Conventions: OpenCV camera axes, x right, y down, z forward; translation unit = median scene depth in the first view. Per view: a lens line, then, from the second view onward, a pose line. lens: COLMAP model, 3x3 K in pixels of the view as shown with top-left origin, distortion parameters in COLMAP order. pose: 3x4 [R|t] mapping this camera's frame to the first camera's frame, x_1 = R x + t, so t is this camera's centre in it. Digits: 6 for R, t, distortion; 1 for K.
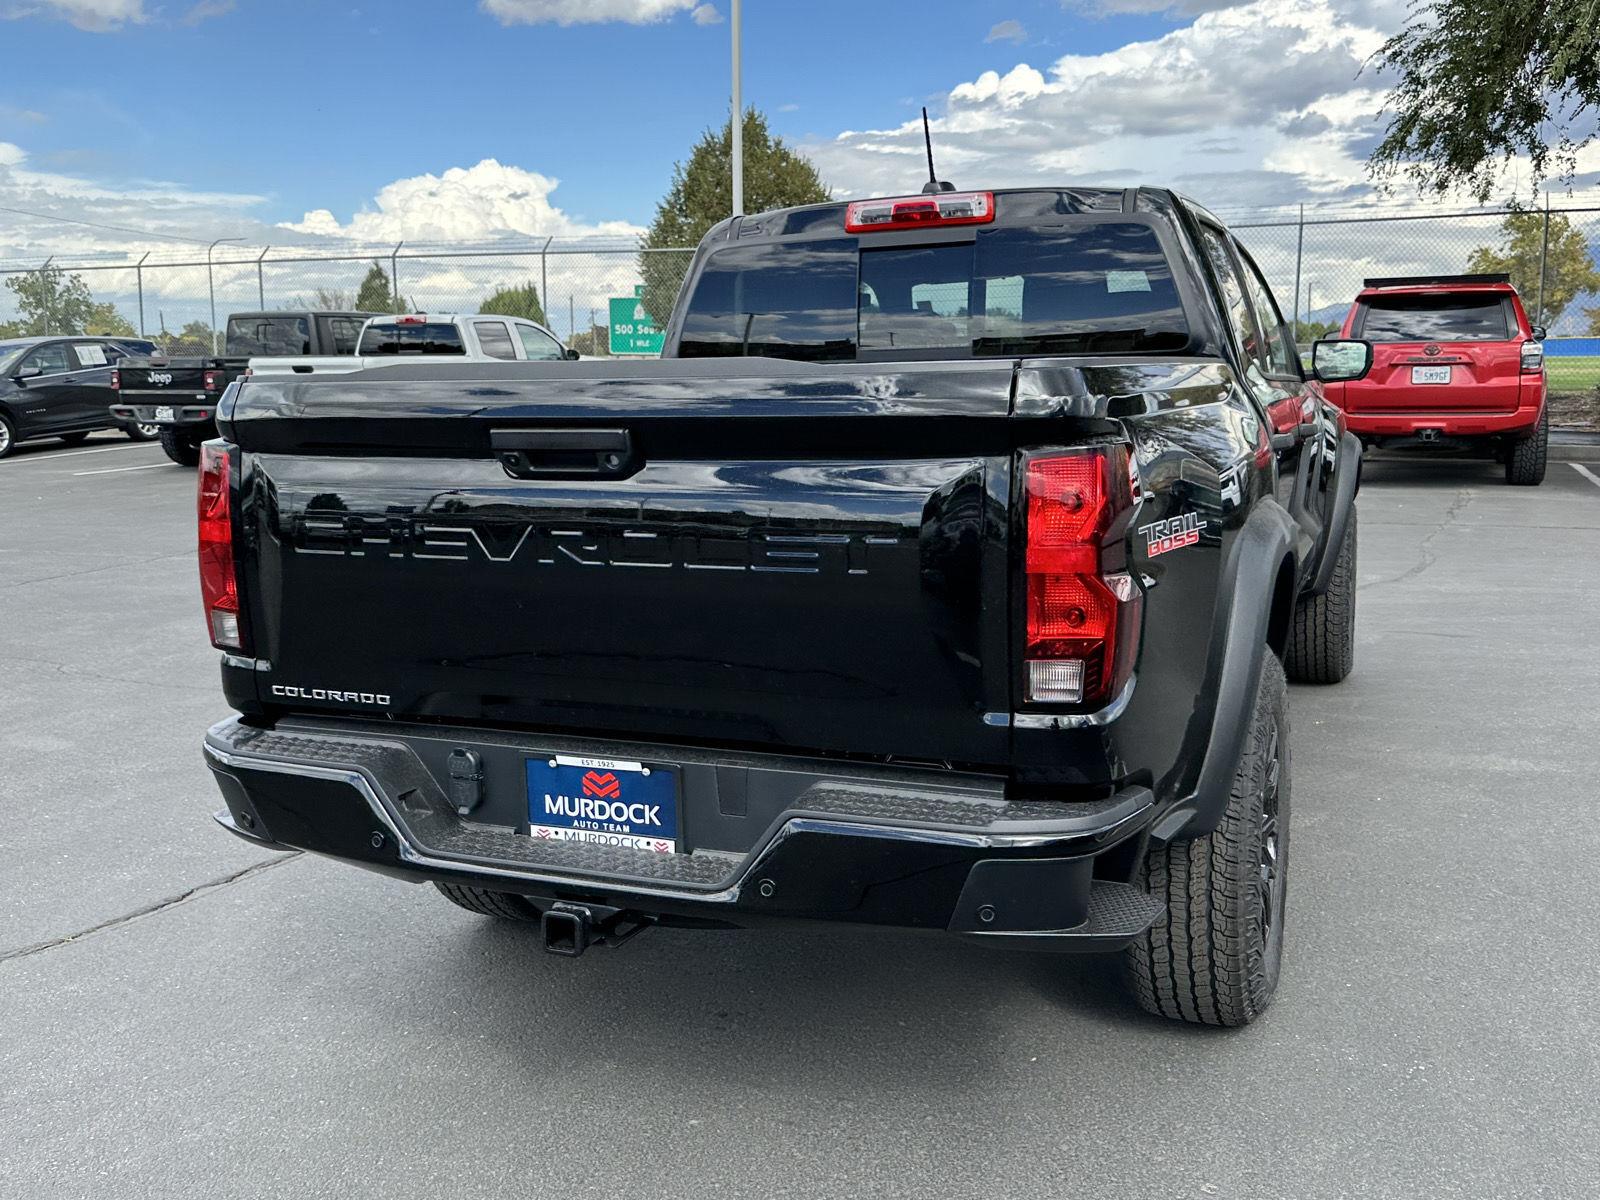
lens RADIAL K [[1479.9, 0, 799.0], [0, 1479.9, 602.4], [0, 0, 1]] dist [0.029471, 0.000000]
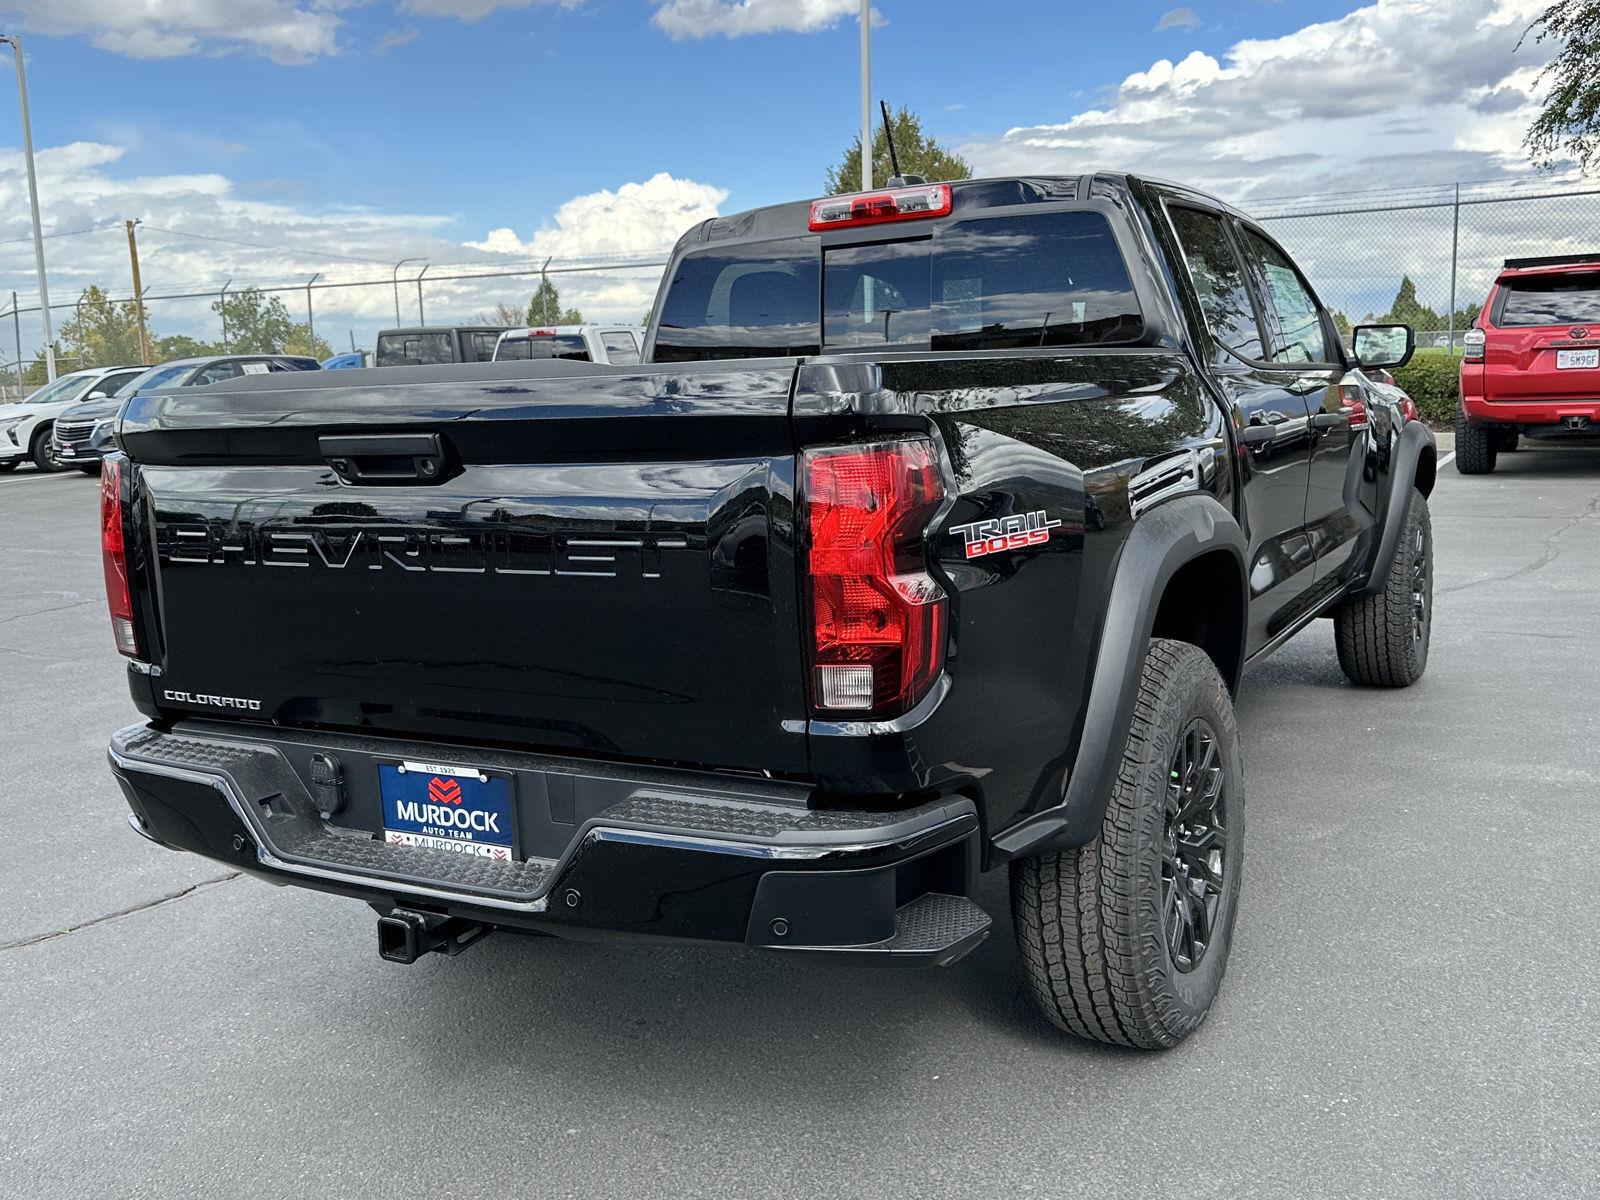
lens RADIAL K [[1479.9, 0, 803.8], [0, 1479.9, 593.0], [0, 0, 1]] dist [0.029471, 0.000000]
pose [[0.993365, -0.007112, -0.114780, 0.196054], [0.006218, 0.999948, -0.008141, -0.000528], [0.114832, 0.007374, 0.993358, 0.030131]]
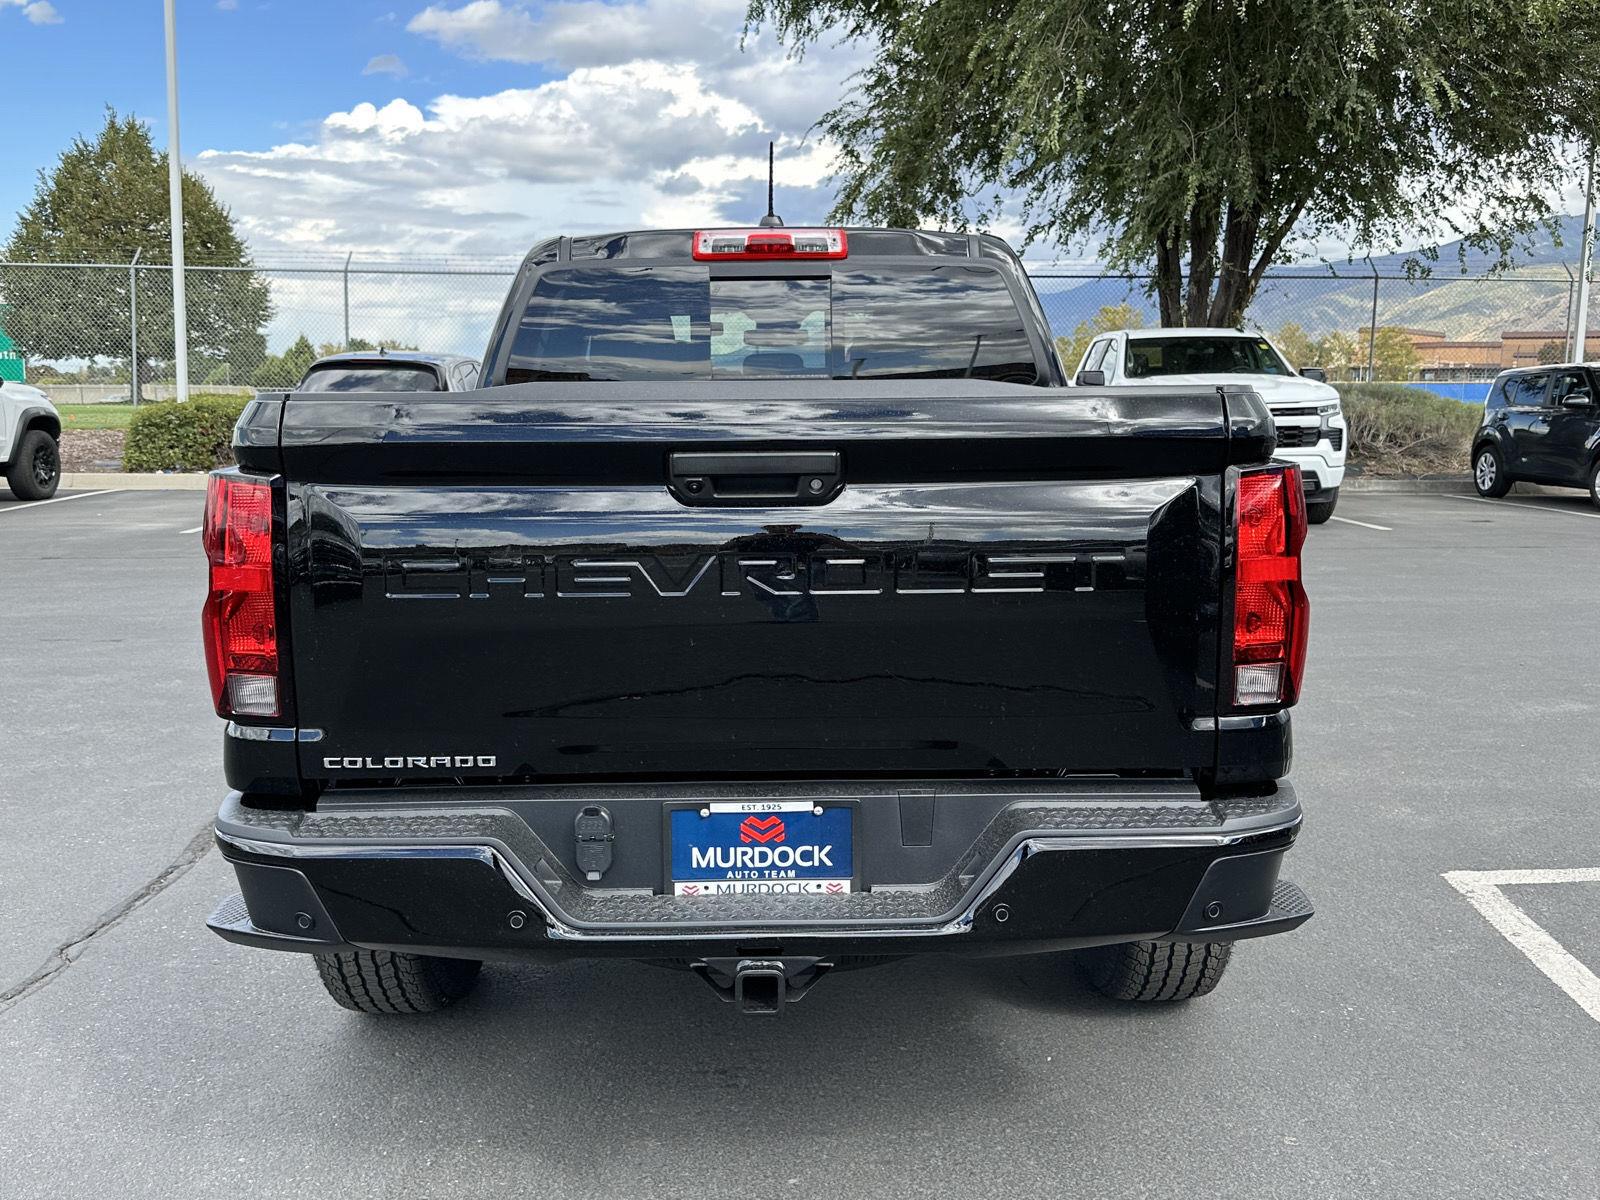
lens RADIAL K [[1479.9, 0, 805.9], [0, 1479.9, 588.1], [0, 0, 1]] dist [0.029471, 0.000000]
pose [[0.916427, -0.037668, 0.398425, -0.421661], [0.051839, 0.998346, -0.024850, -0.004801], [-0.396831, 0.043427, 0.916864, 0.105596]]
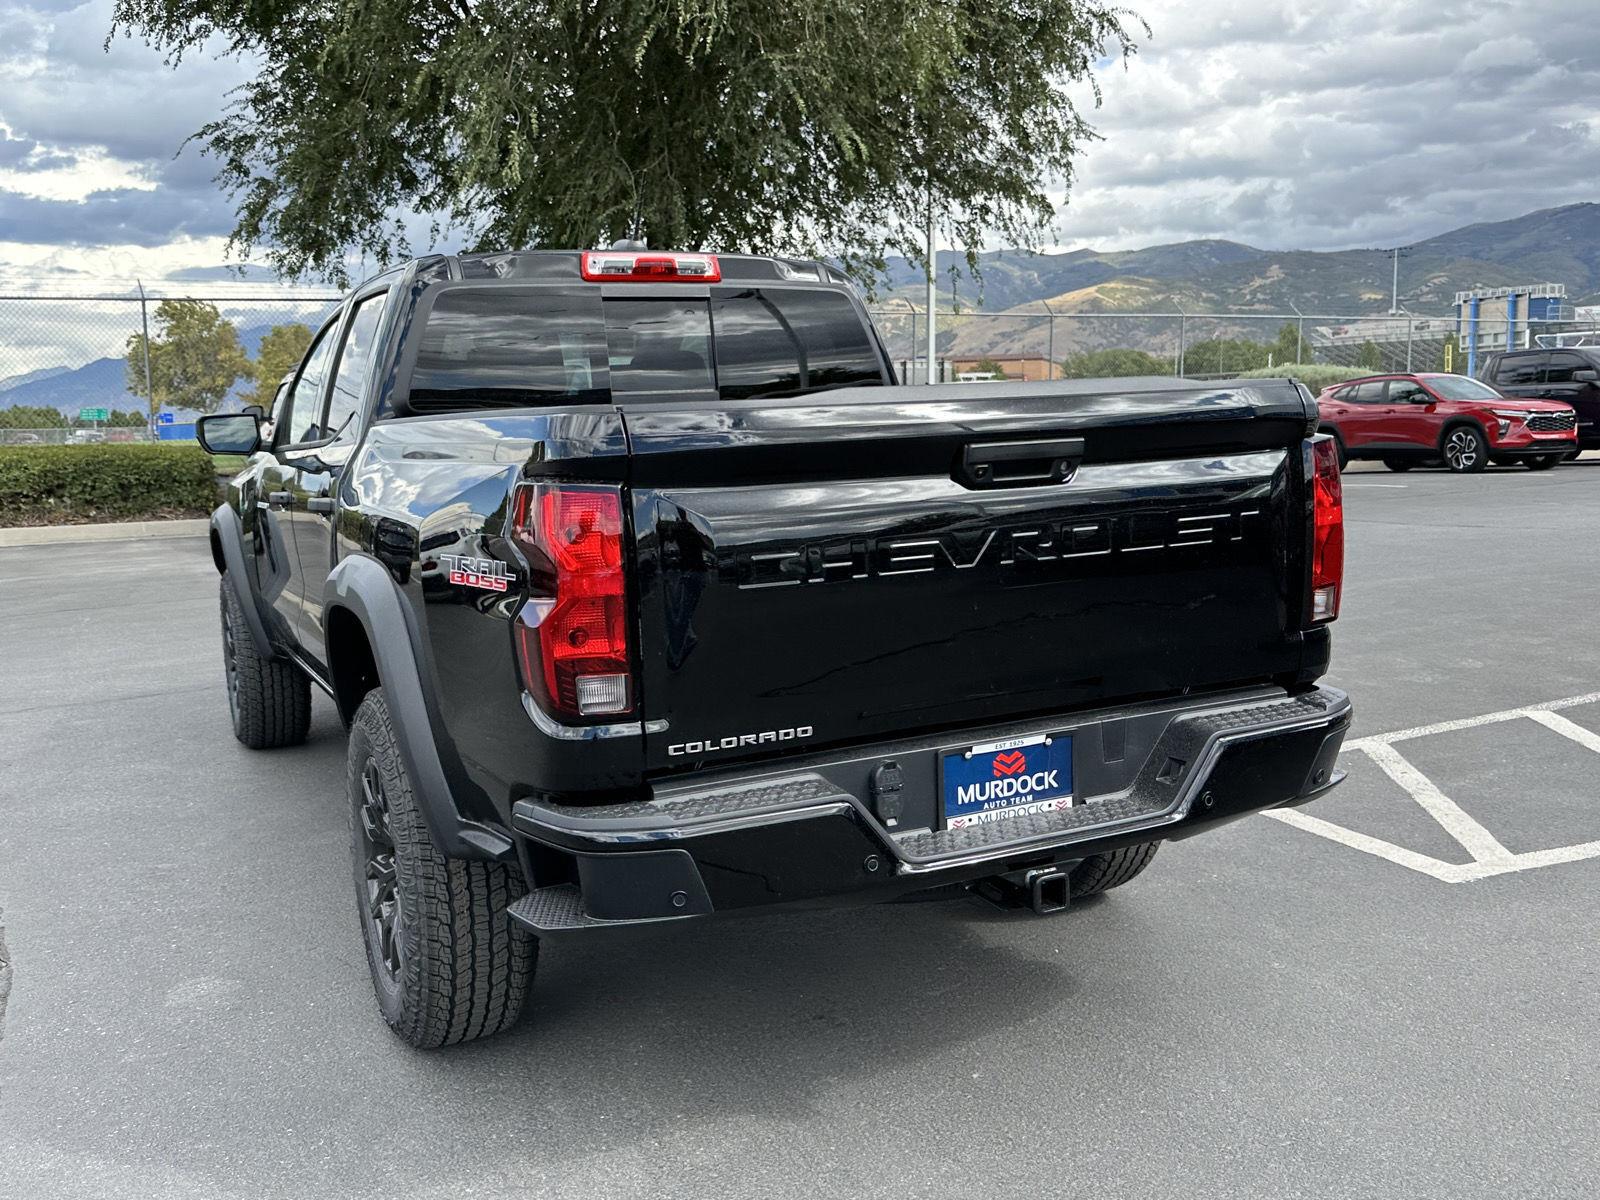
lens RADIAL K [[1479.9, 0, 793.6], [0, 1479.9, 590.6], [0, 0, 1]] dist [0.029471, 0.000000]
pose [[0.655354, -0.096954, 0.749073, -0.931651], [0.143966, 0.989580, 0.002130, -0.026827], [-0.741475, 0.106445, 0.662484, 0.328827]]
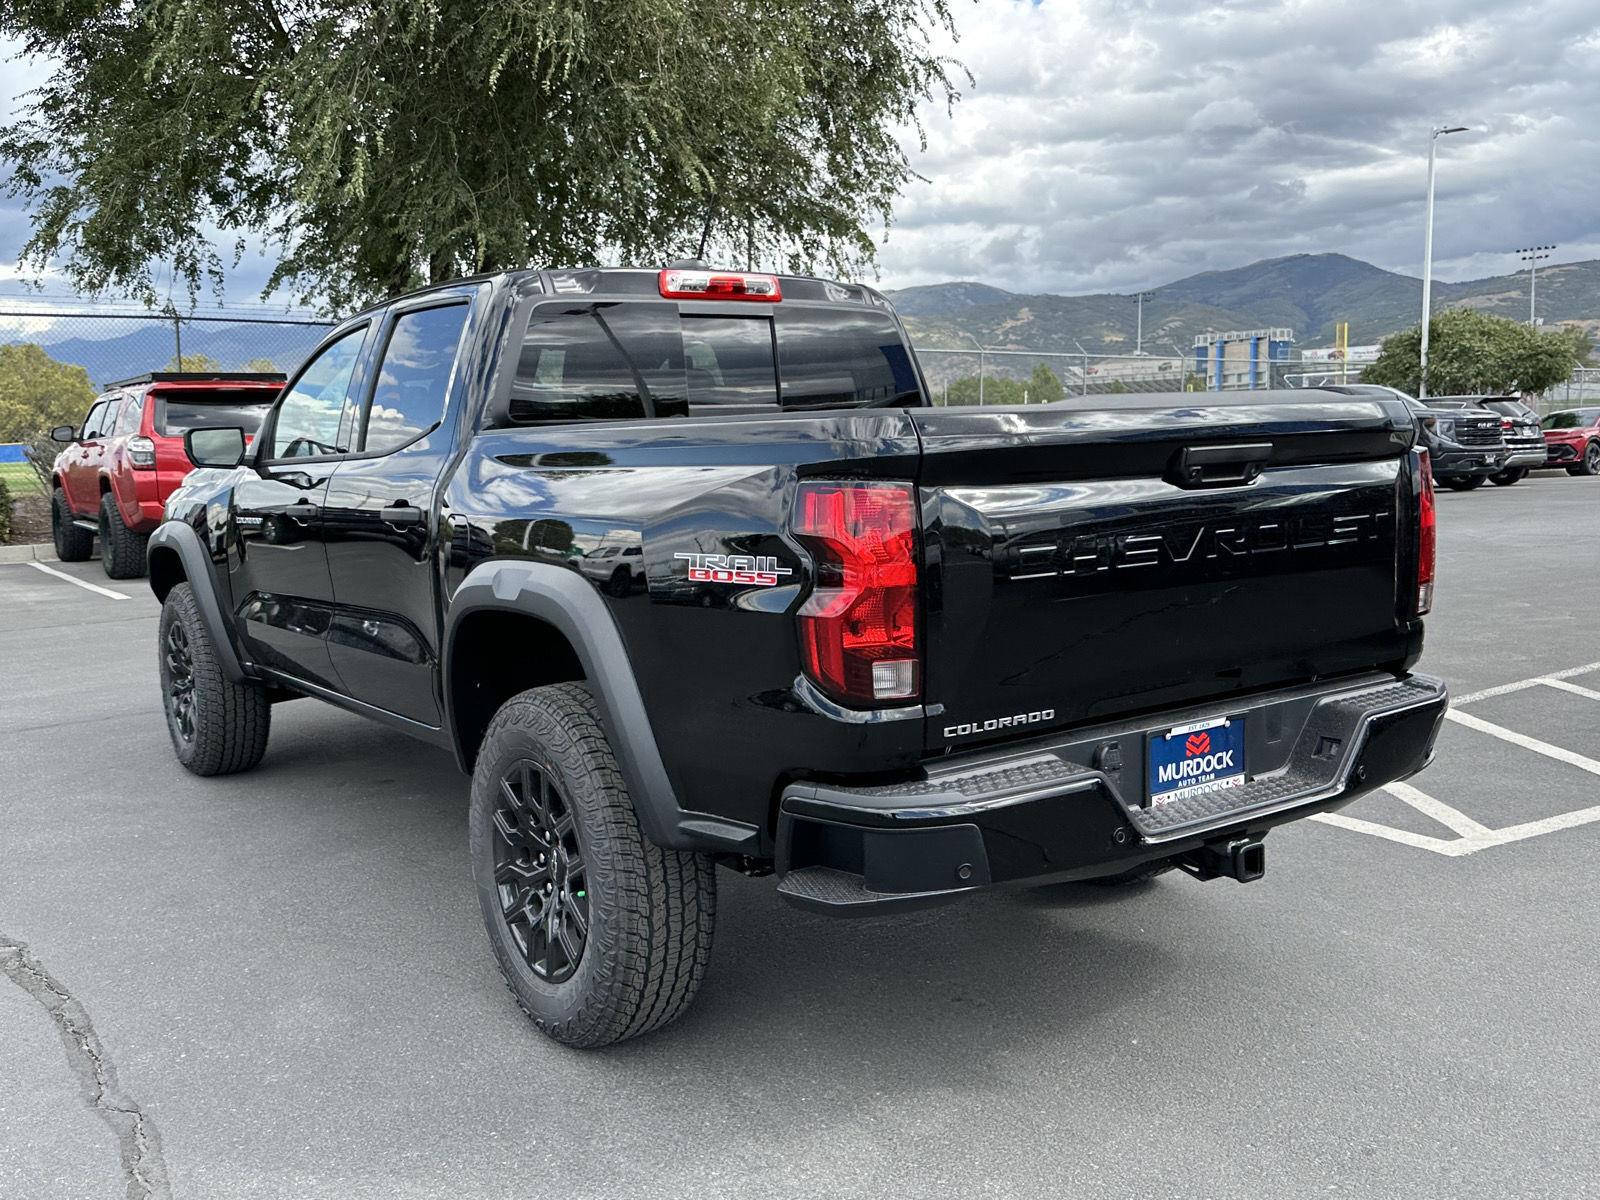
lens RADIAL K [[1479.9, 0, 784.5], [0, 1479.9, 590.3], [0, 0, 1]] dist [0.029471, 0.000000]
pose [[0.533609, -0.085355, 0.841413, -1.159581], [0.152064, 0.988363, 0.003826, -0.049218], [-0.831949, 0.125907, 0.540378, 0.541152]]
